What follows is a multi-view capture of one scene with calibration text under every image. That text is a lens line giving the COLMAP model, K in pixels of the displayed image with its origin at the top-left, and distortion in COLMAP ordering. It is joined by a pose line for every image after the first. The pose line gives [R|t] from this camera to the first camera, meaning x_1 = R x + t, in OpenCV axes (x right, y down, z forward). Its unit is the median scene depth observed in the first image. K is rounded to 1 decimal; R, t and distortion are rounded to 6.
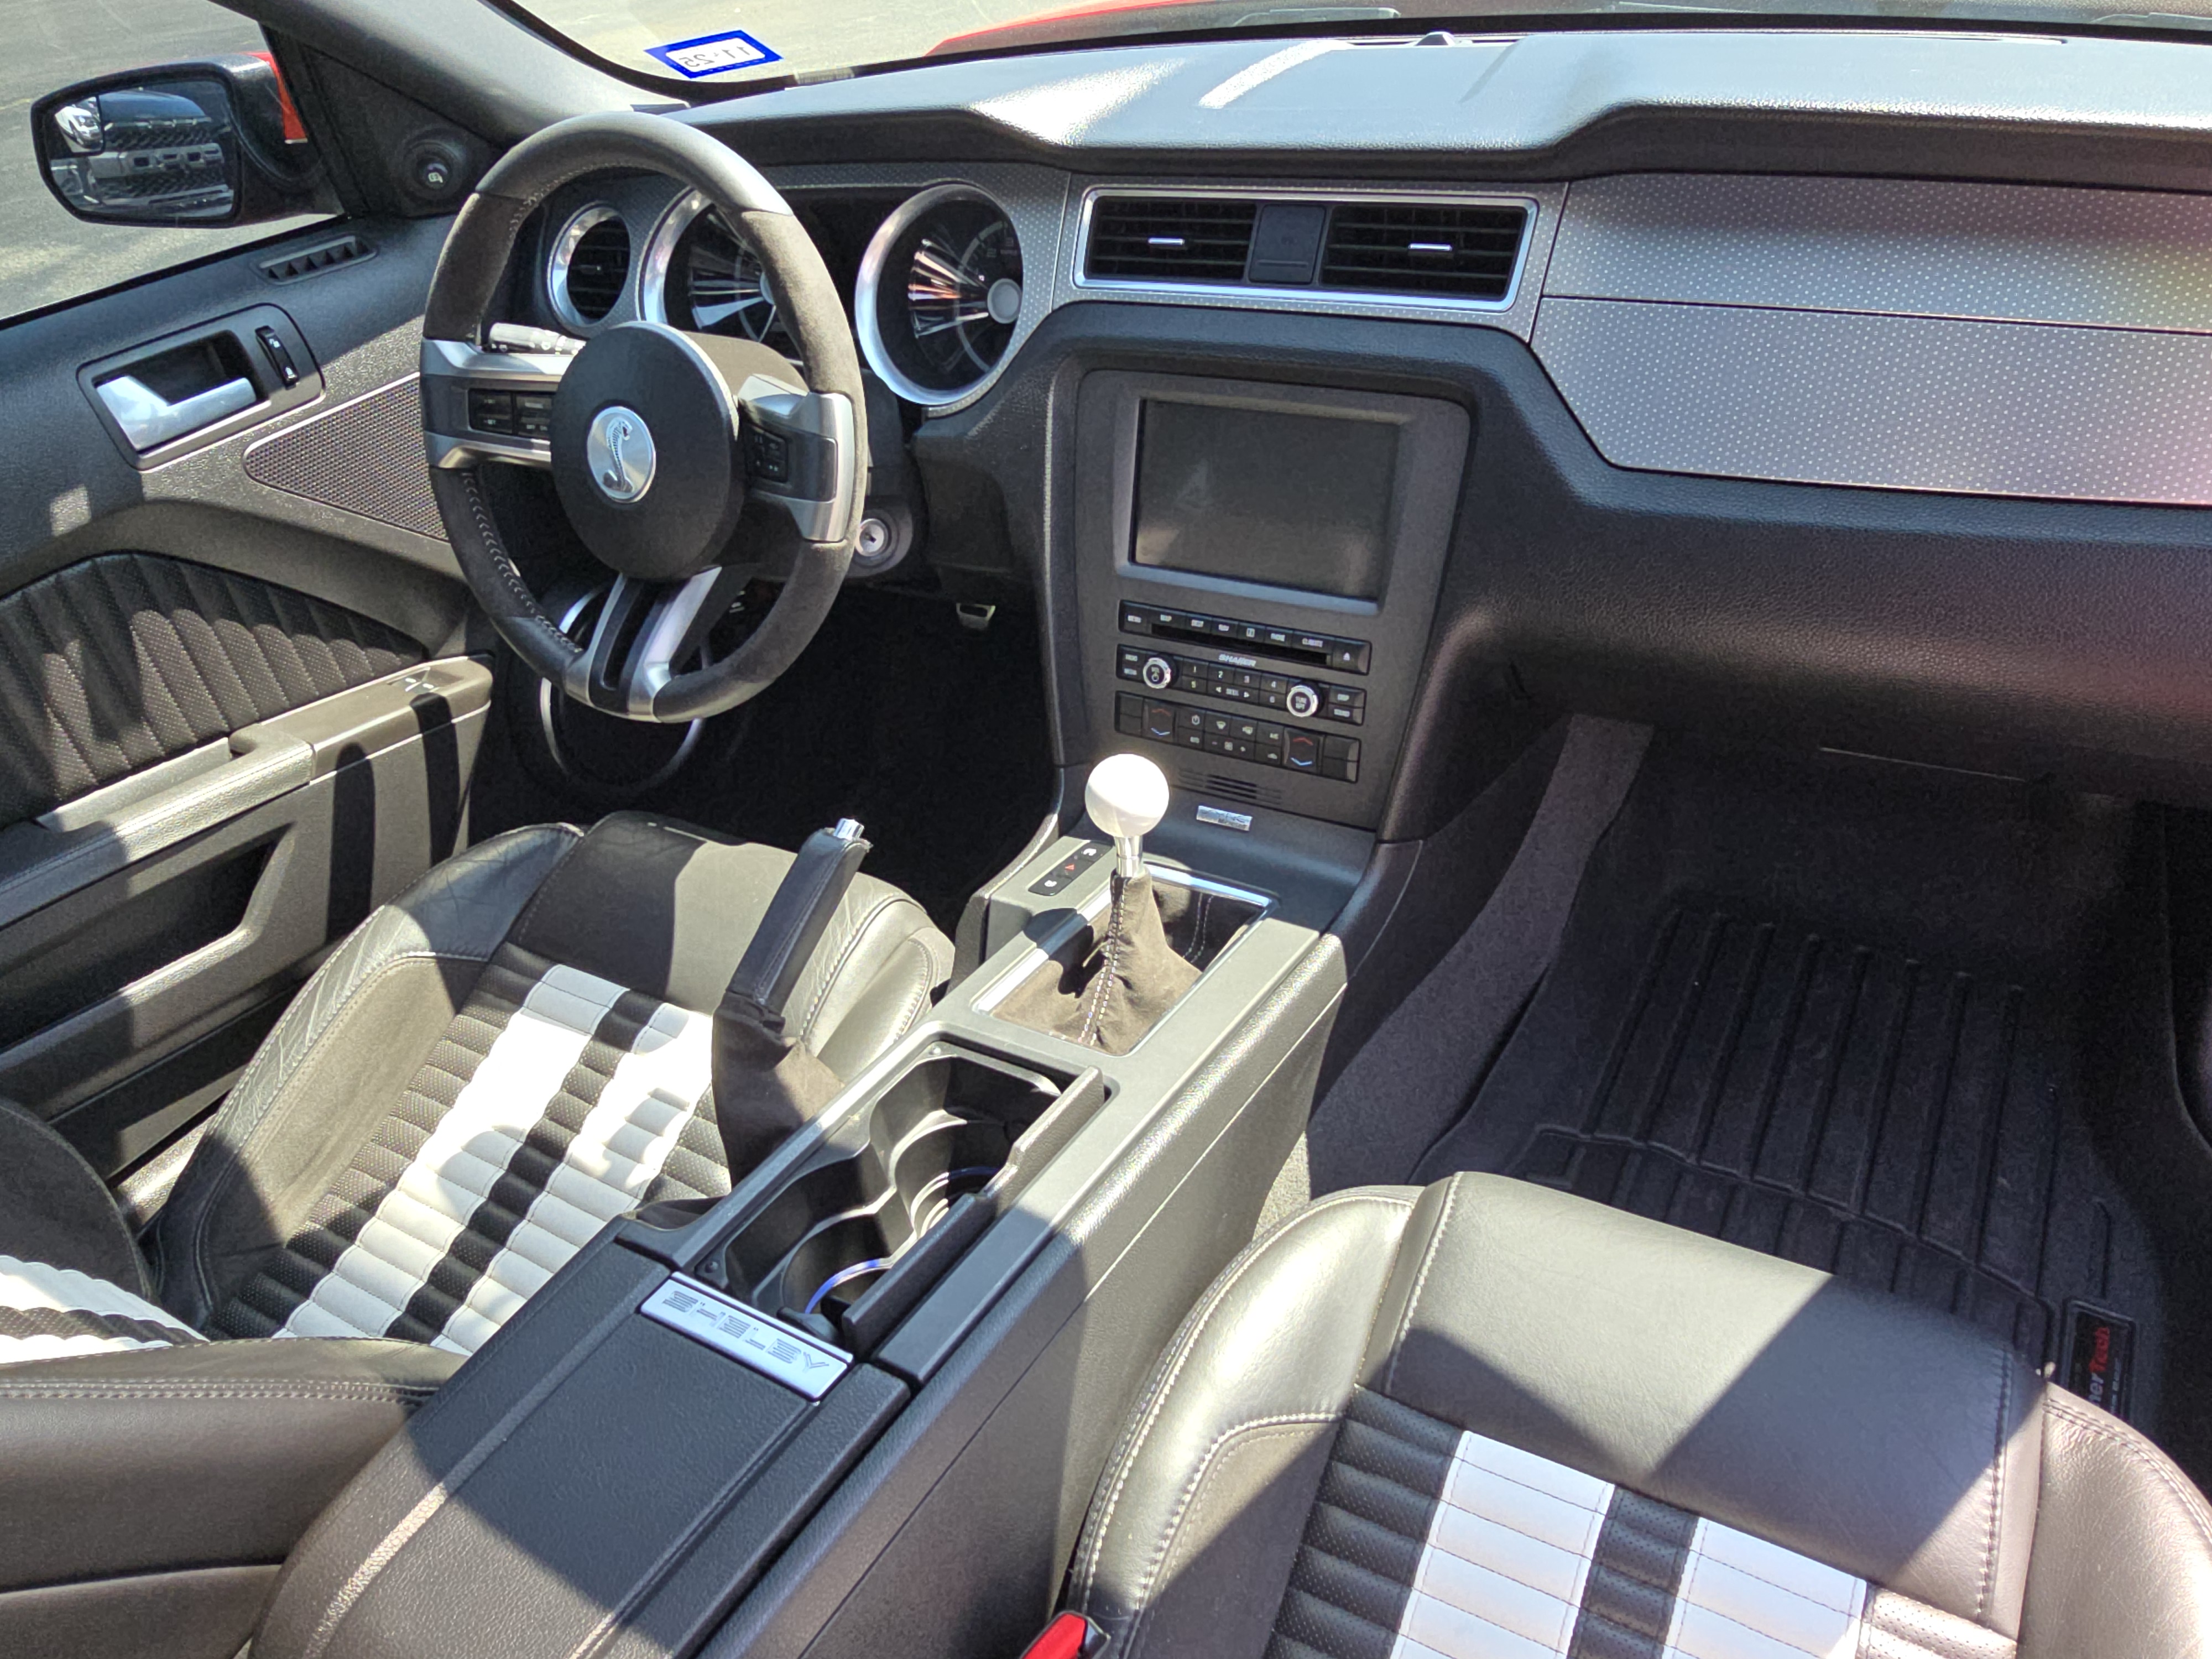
lens RADIAL K [[1516.0, 0, 1106.0], [0, 1516.0, 829.5], [0, 0, 1]] dist [-0.008818, 0.000111]
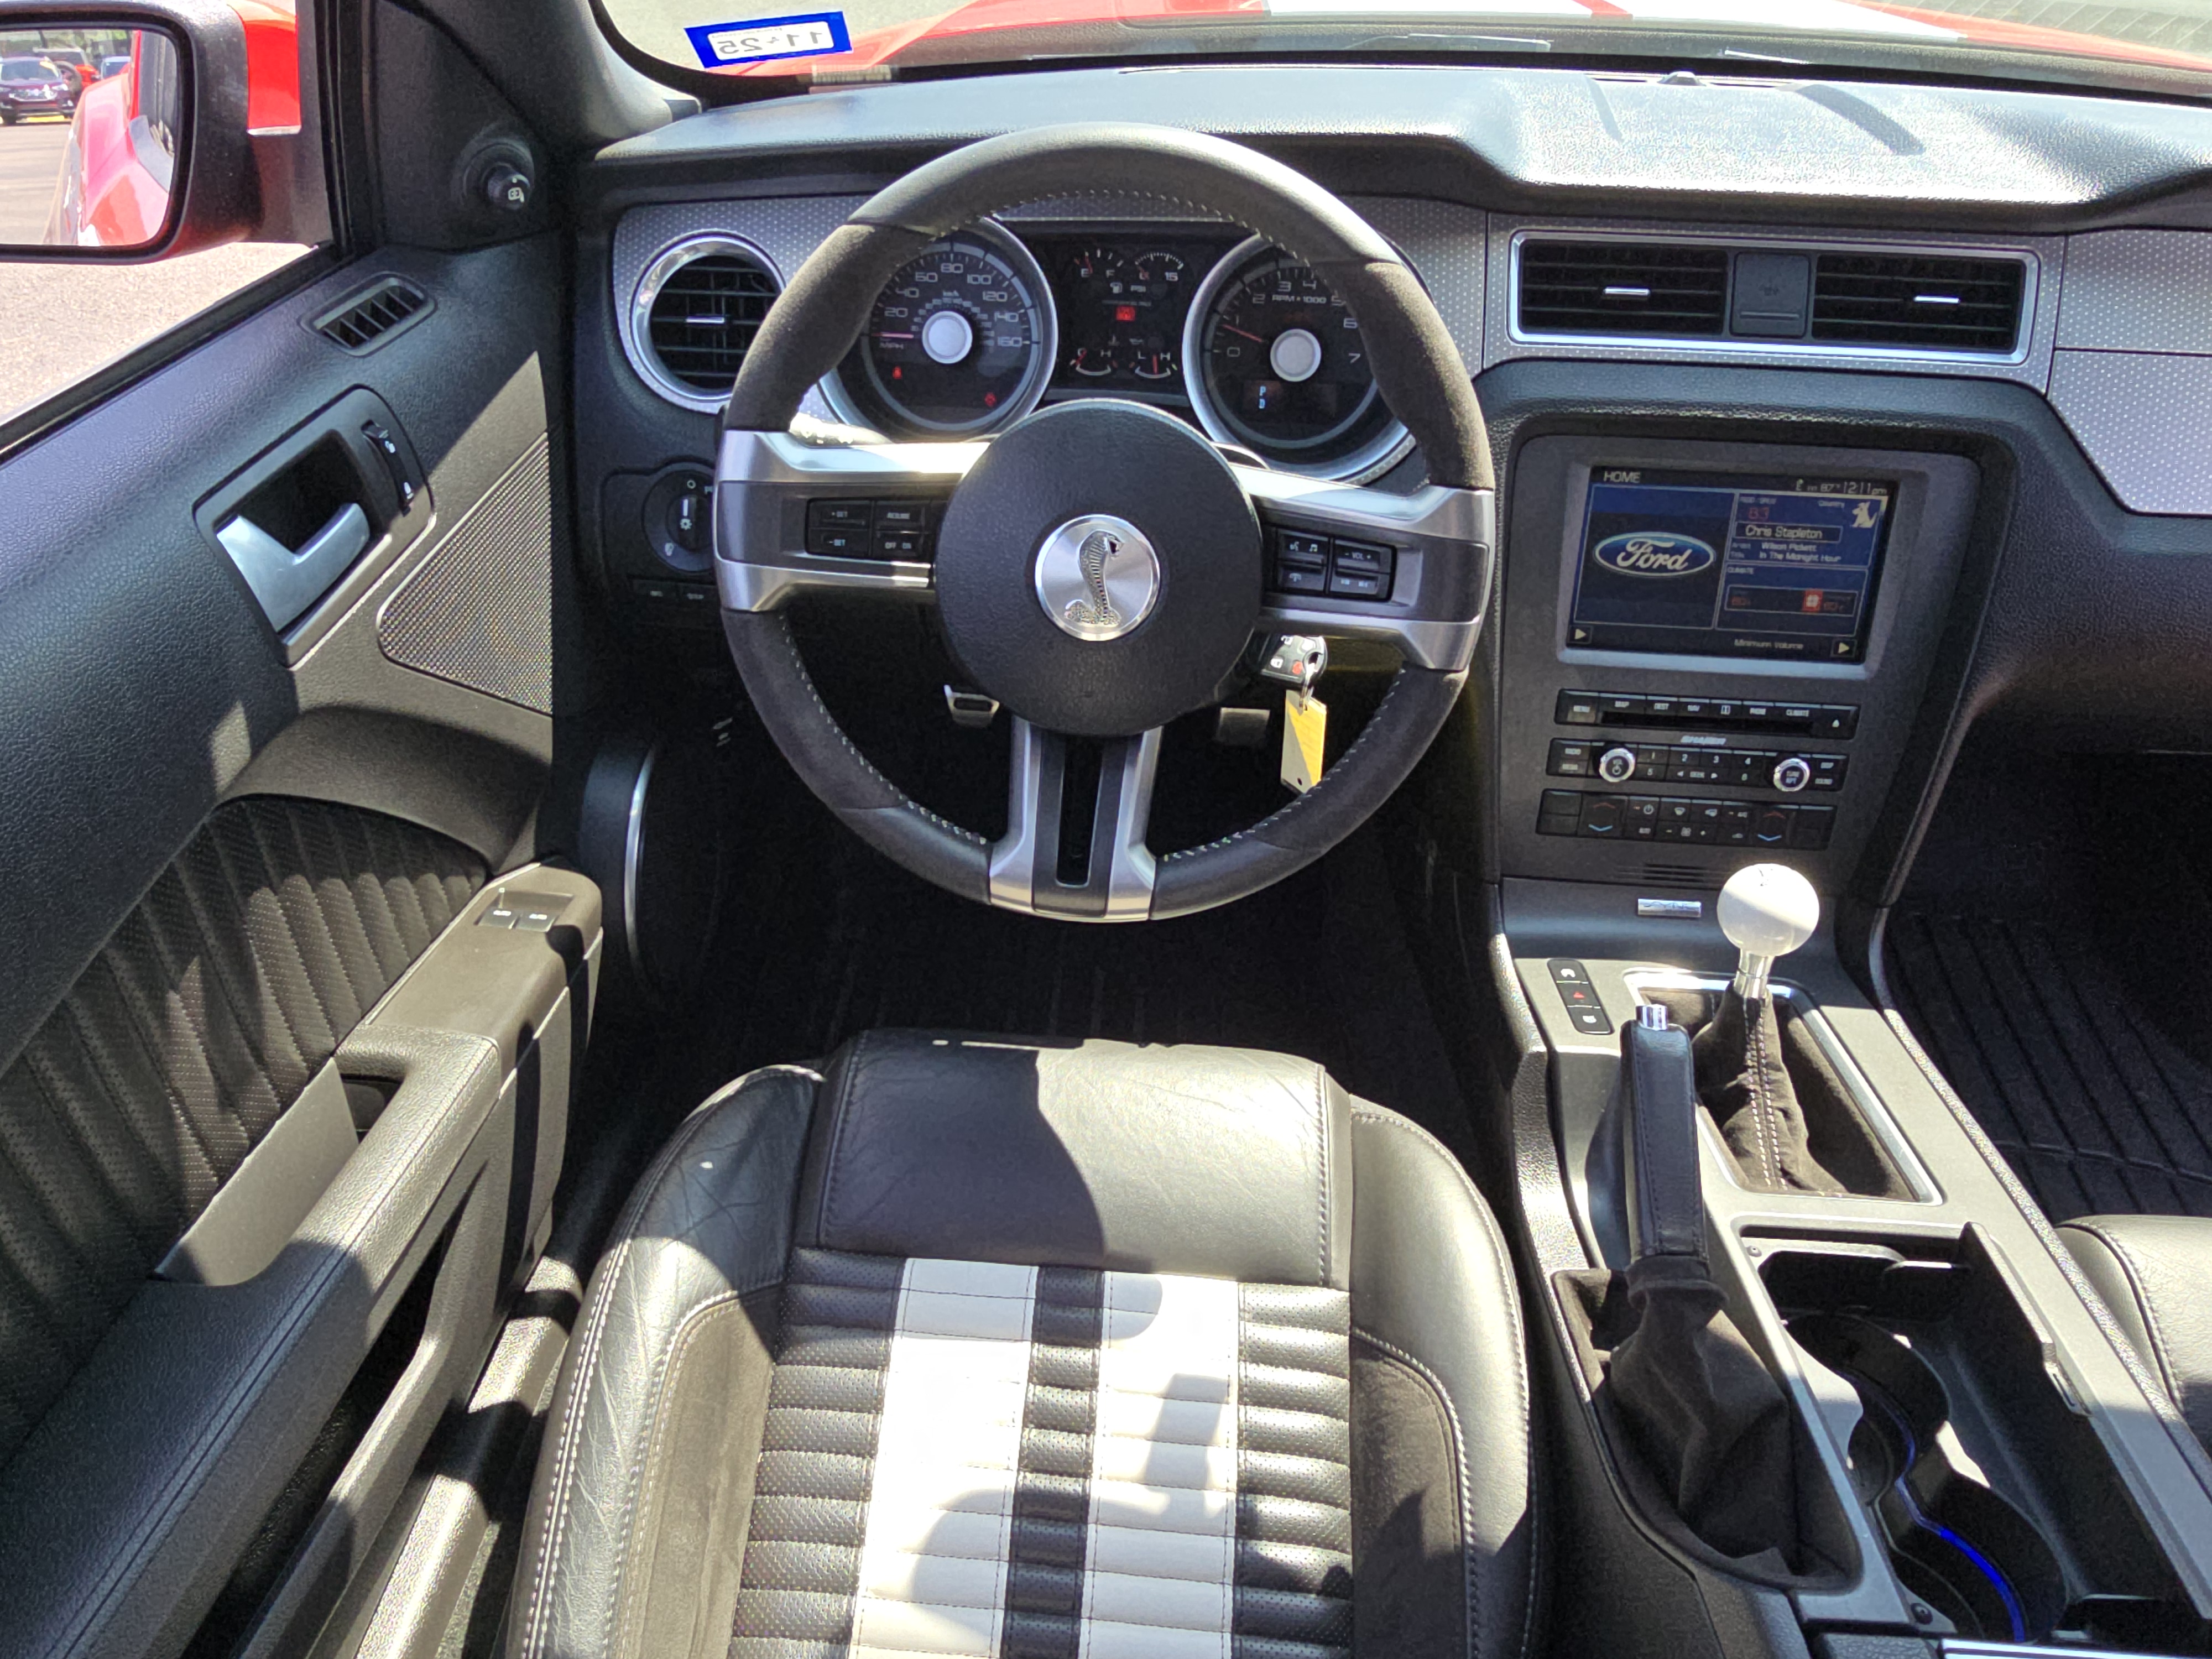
lens RADIAL K [[1516.0, 0, 1106.0], [0, 1516.0, 829.5], [0, 0, 1]] dist [-0.008818, 0.000111]
pose [[0.891284, -0.156544, 0.425566, -0.631557], [0.160182, 0.986705, 0.027483, -0.139510], [-0.424210, 0.043672, 0.904510, 0.314913]]
